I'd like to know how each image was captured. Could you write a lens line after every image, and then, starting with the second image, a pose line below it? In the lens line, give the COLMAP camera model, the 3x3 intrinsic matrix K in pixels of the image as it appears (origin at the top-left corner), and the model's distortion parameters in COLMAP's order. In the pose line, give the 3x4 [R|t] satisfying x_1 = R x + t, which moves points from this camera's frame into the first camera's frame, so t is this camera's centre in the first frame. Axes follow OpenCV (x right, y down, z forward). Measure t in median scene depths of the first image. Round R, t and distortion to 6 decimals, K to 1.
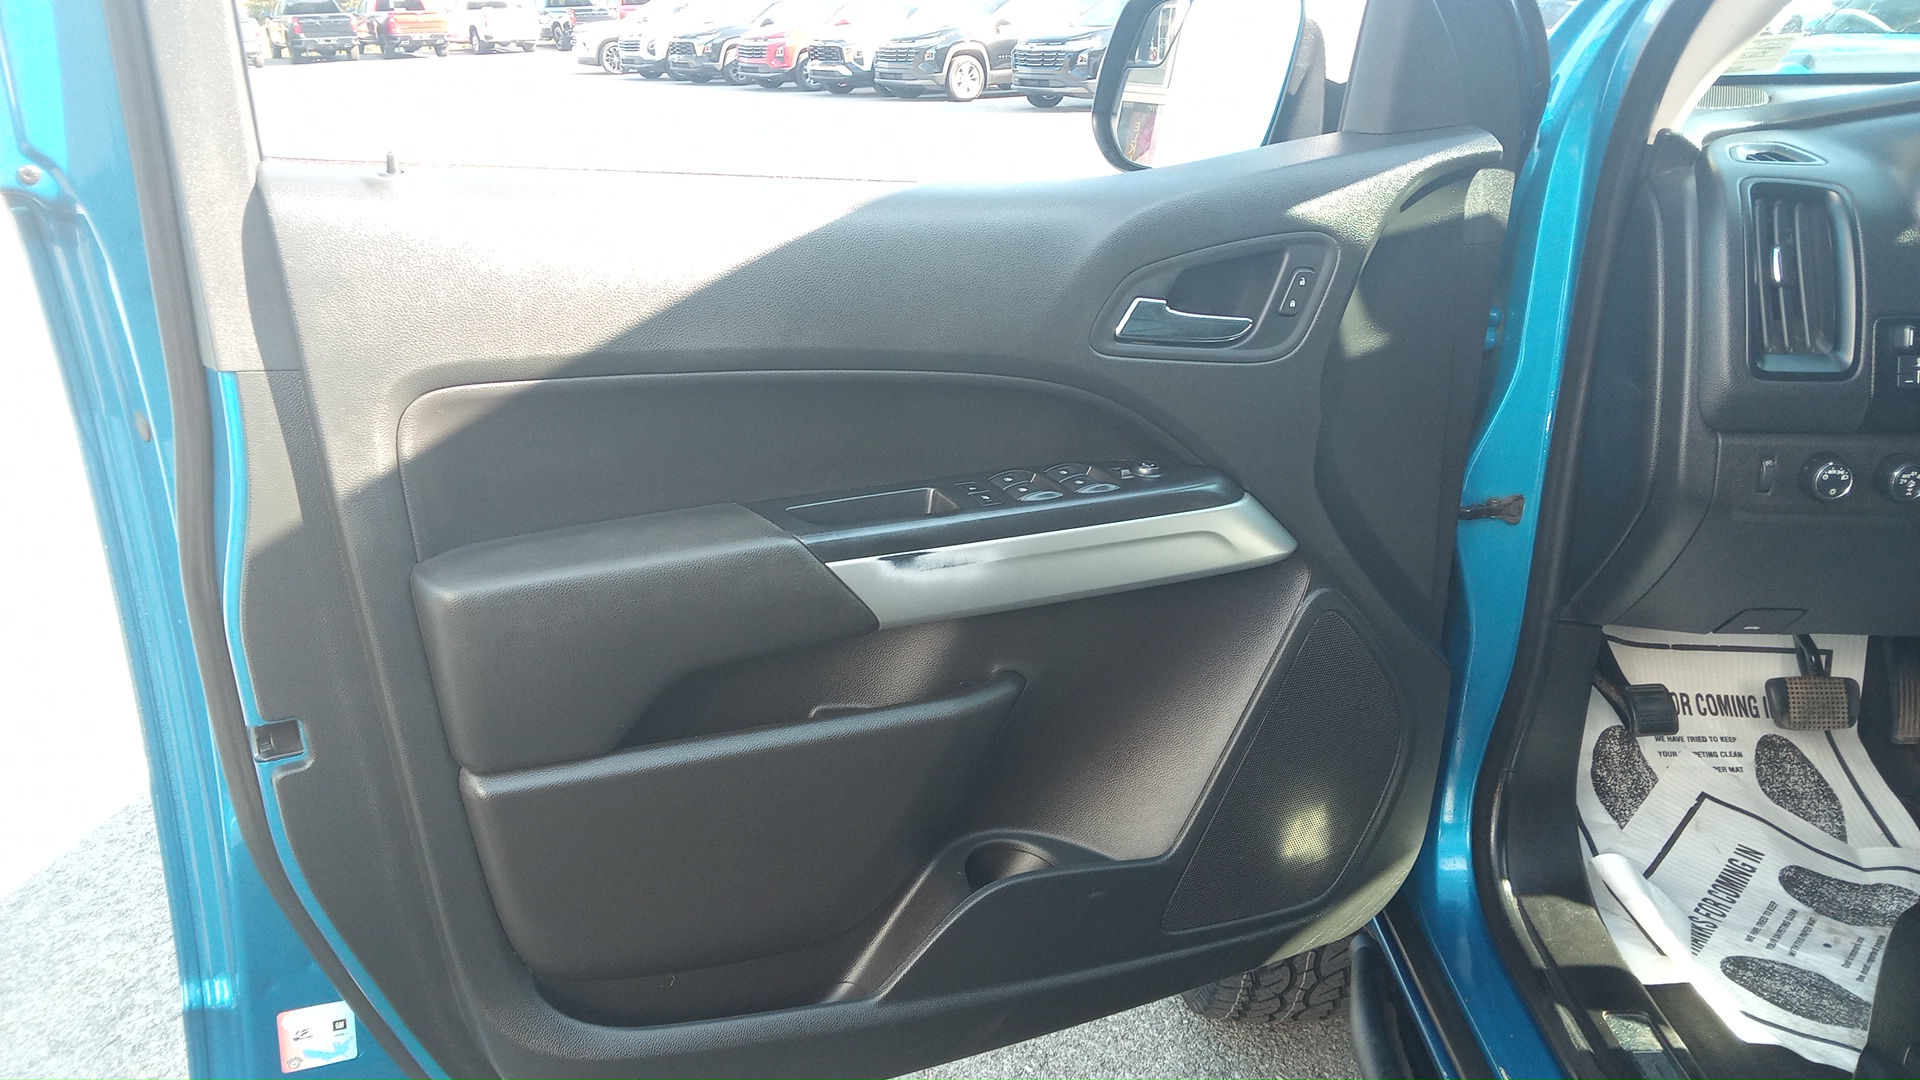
lens RADIAL K [[1392.6, 0, 942.5], [0, 1392.6, 512.5], [0, 0, 1]] dist [0.063067, -0.104782]
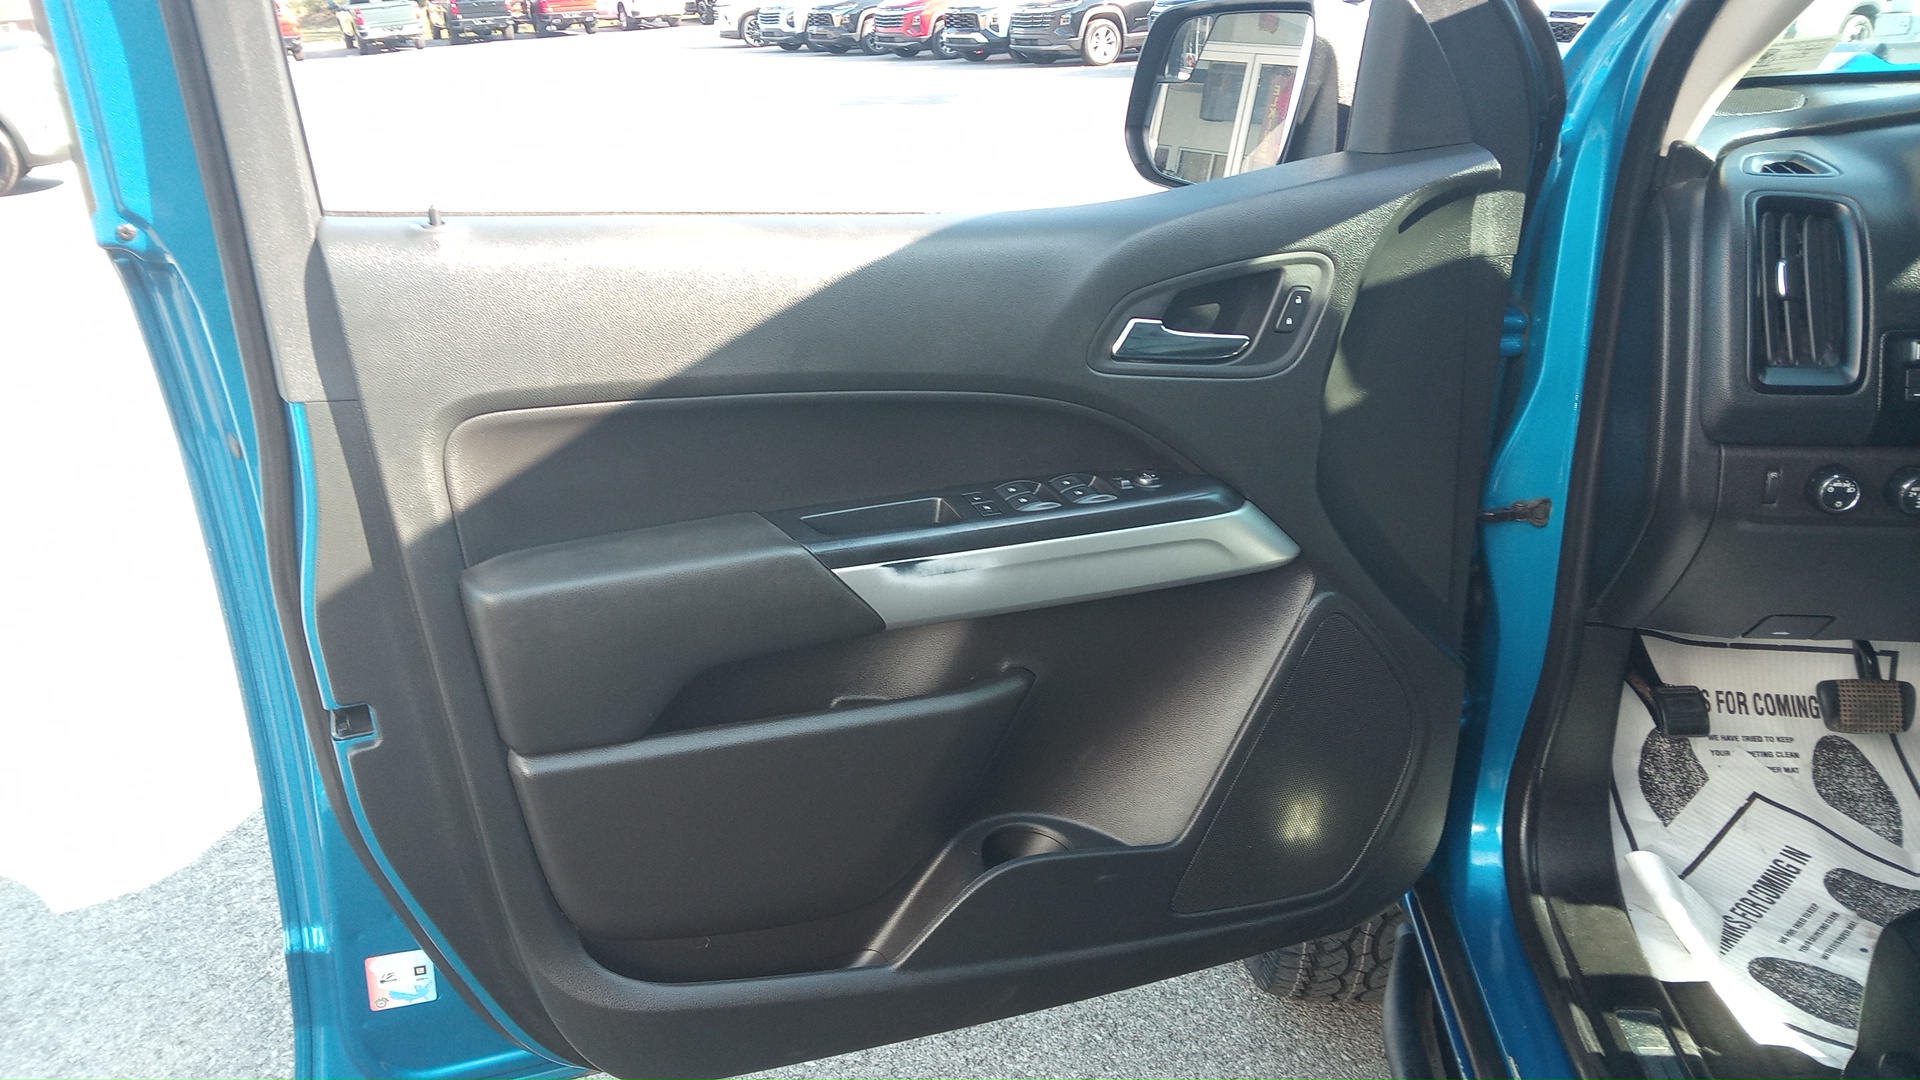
lens RADIAL K [[1394.5, 0, 941.1], [0, 1394.5, 523.5], [0, 0, 1]] dist [0.057025, -0.094939]
pose [[0.994827, 0.007073, -0.101335, 0.091808], [-0.003920, 0.999503, 0.031283, -0.028153], [0.101506, -0.030724, 0.994360, -0.060795]]
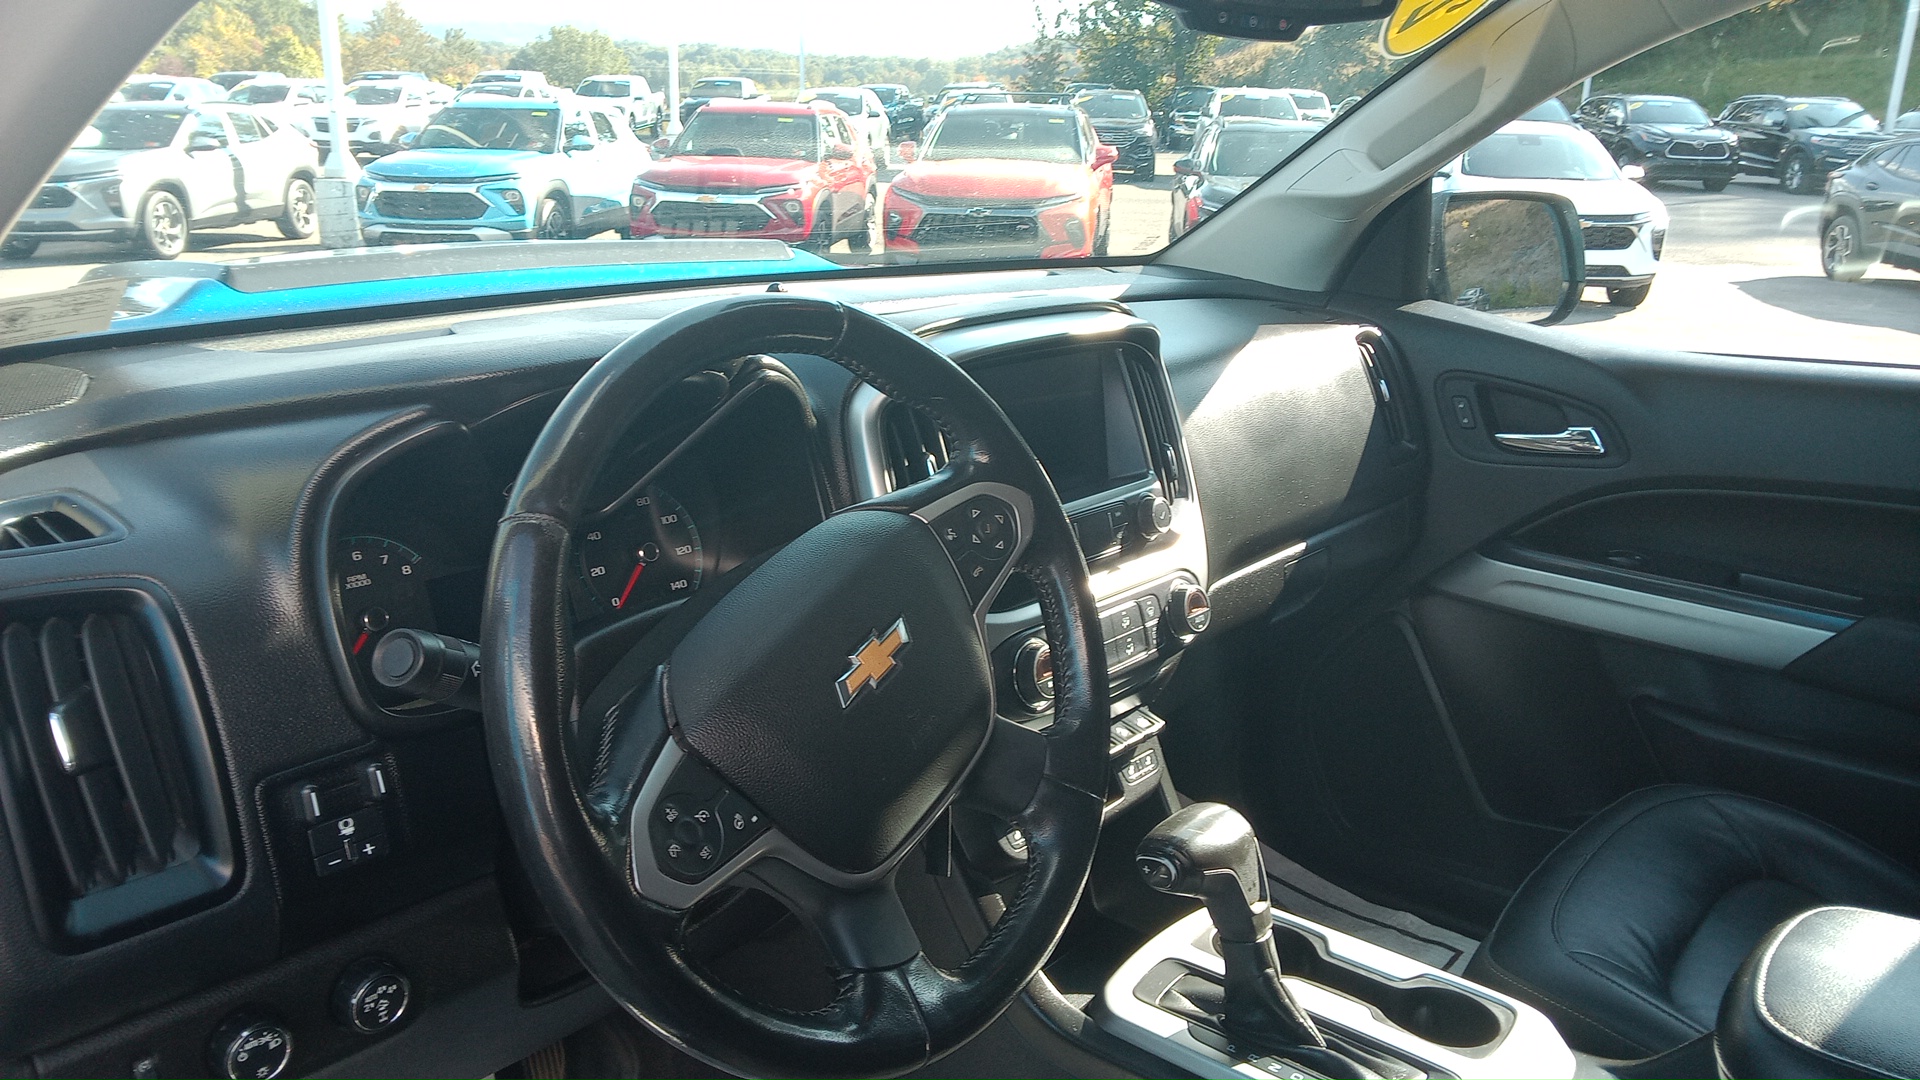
lens RADIAL K [[1394.5, 0, 941.1], [0, 1394.5, 523.5], [0, 0, 1]] dist [0.057025, -0.094939]
pose [[0.647759, -0.187915, 0.738306, 0.395379], [0.231491, 0.971830, 0.044251, -0.191595], [-0.725824, 0.142247, 0.673012, 0.327604]]
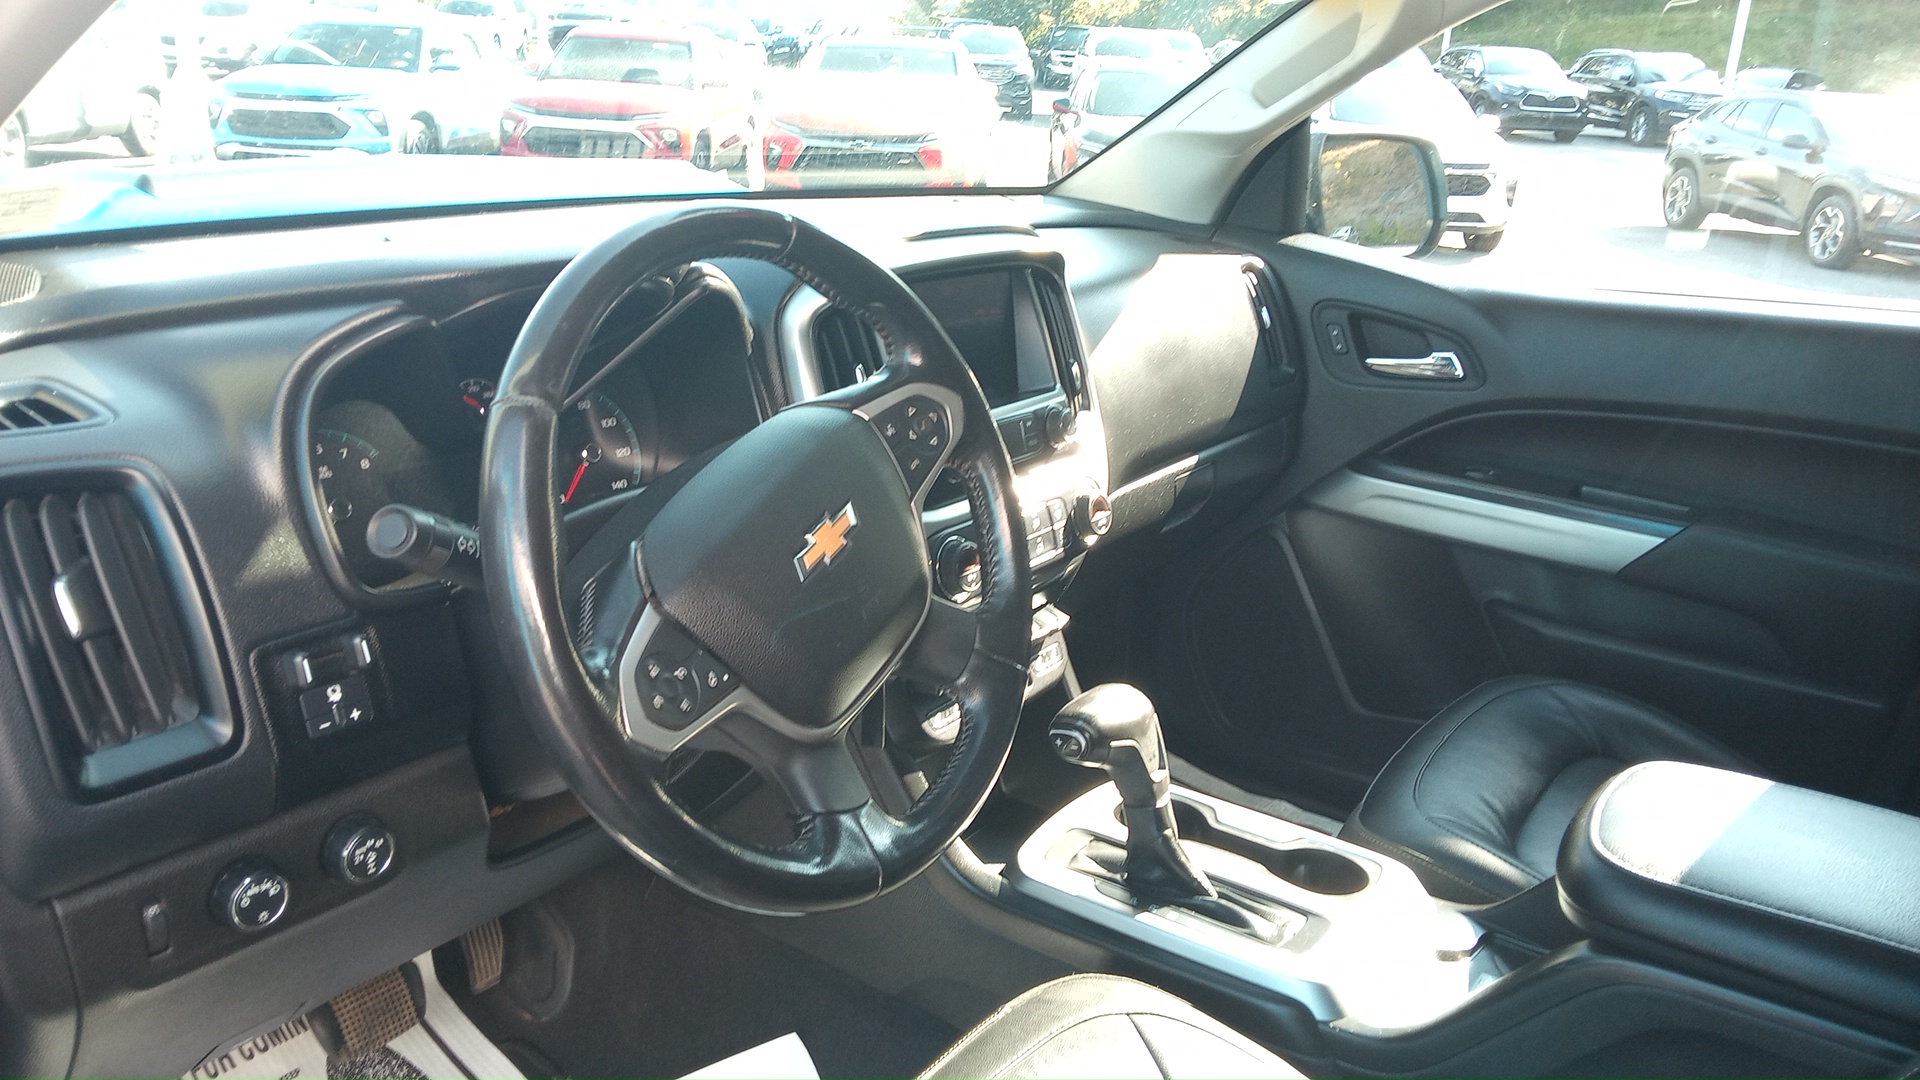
lens RADIAL K [[1392.6, 0, 942.5], [0, 1392.6, 512.5], [0, 0, 1]] dist [0.063067, -0.104782]
pose [[0.579324, -0.214242, 0.786438, 0.324874], [0.223207, 0.969656, 0.099731, -0.180165], [-0.783940, 0.117762, 0.609565, 0.315907]]
